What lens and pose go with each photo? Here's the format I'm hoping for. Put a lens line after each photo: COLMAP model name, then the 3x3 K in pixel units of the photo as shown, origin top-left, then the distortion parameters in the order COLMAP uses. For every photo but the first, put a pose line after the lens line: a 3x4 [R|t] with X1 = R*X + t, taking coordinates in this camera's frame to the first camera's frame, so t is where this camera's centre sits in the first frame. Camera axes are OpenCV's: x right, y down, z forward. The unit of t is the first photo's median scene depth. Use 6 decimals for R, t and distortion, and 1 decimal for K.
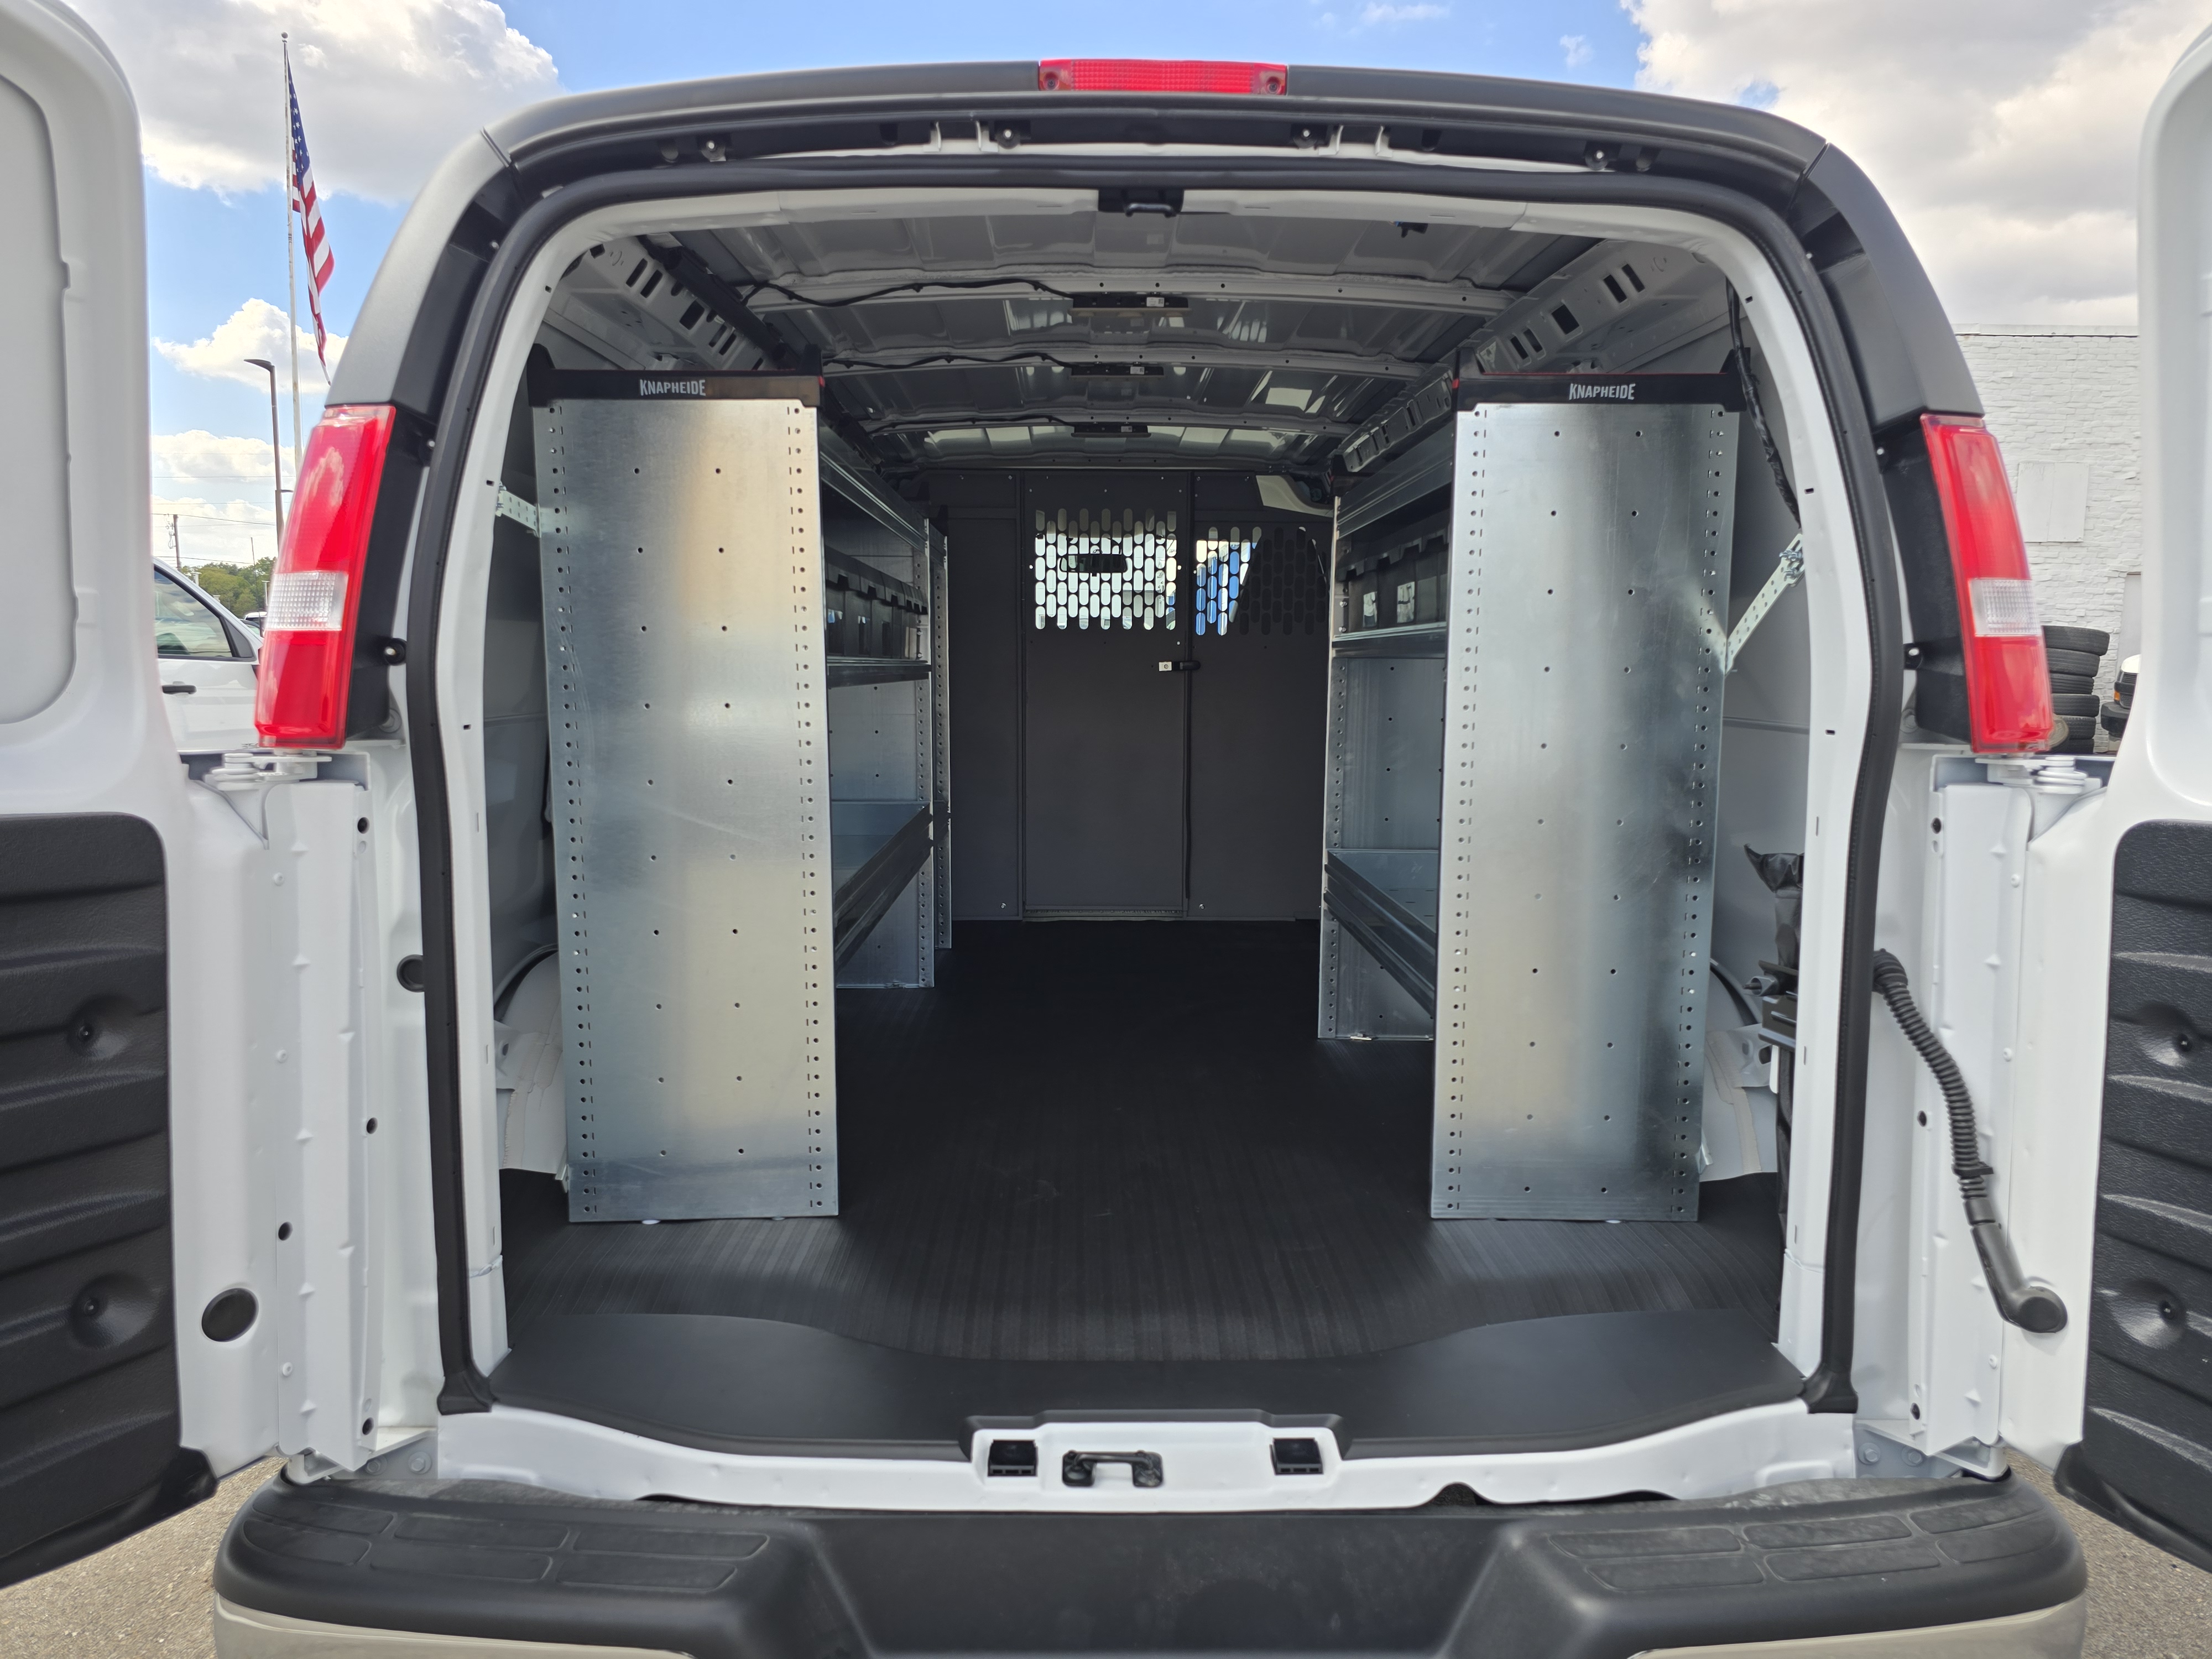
lens RADIAL K [[1514.4, 0, 1106.0], [0, 1514.4, 829.5], [0, 0, 1]] dist [-0.007542, -0.002842]
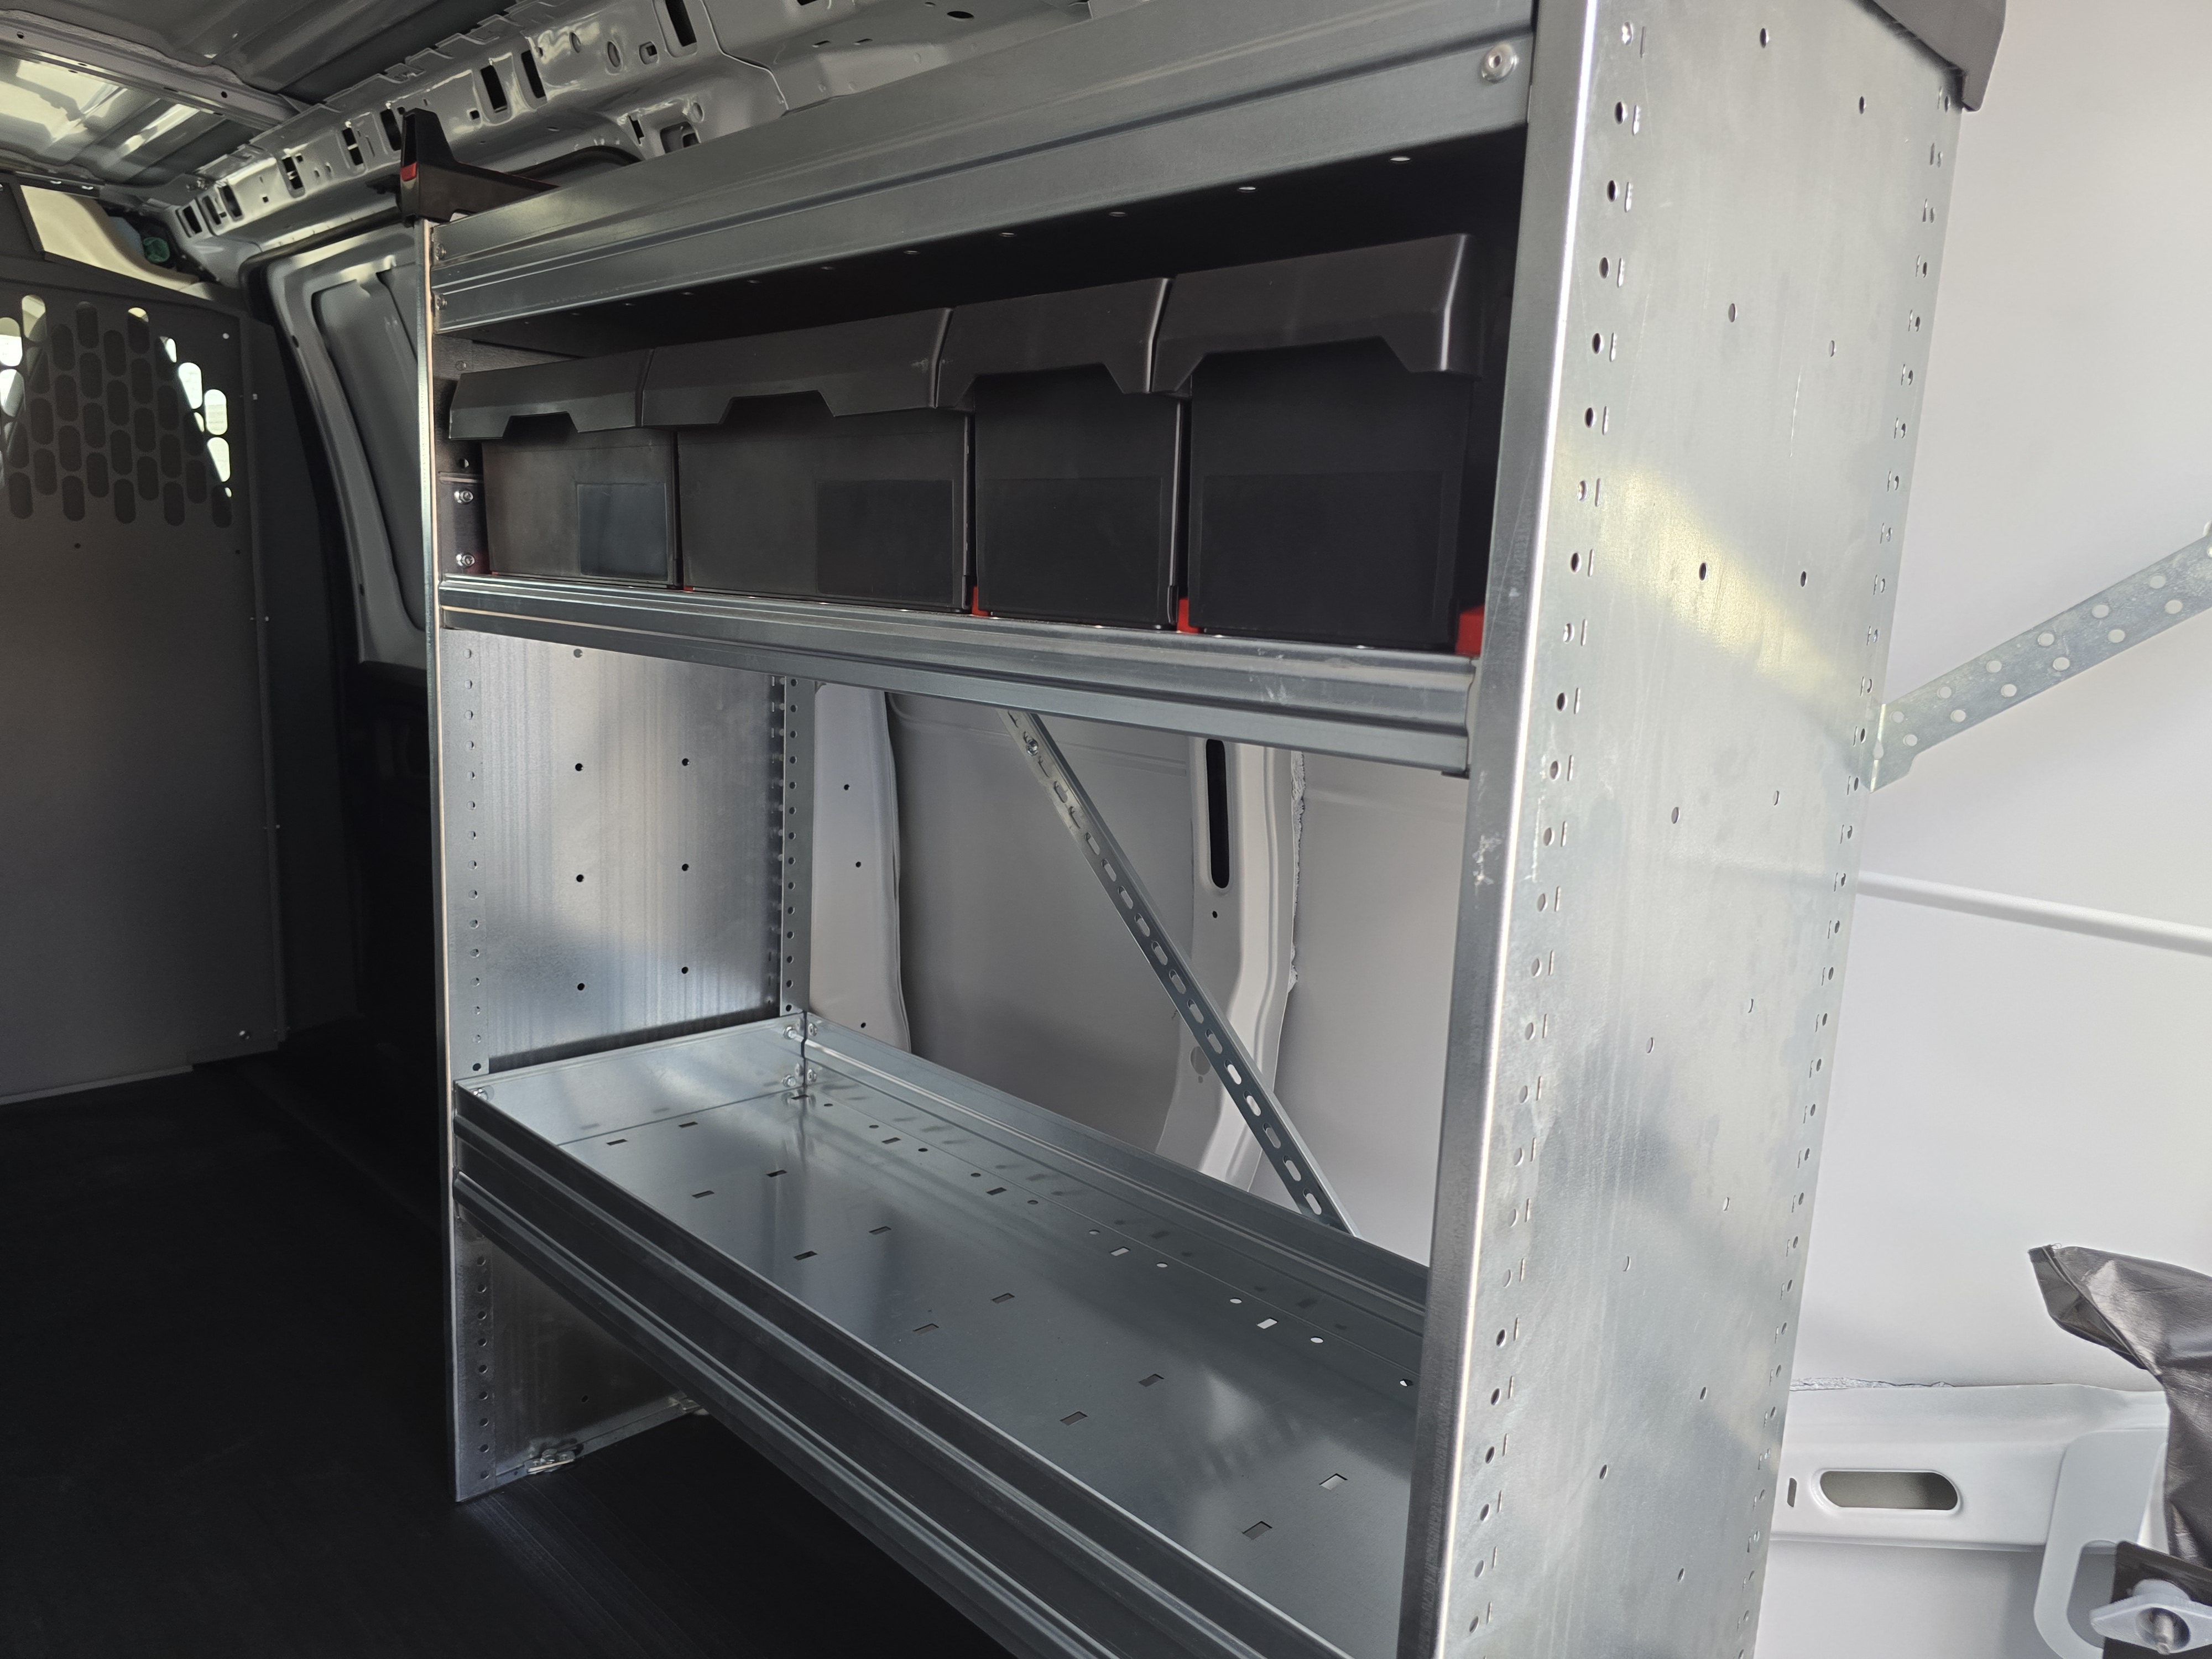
lens RADIAL K [[1514.4, 0, 1106.0], [0, 1514.4, 829.5], [0, 0, 1]] dist [-0.007542, -0.002842]
pose [[0.711242, -0.095758, 0.696395, -0.008692], [0.034686, 0.994252, 0.101291, -0.065950], [-0.702091, -0.047887, 0.710475, 0.403252]]
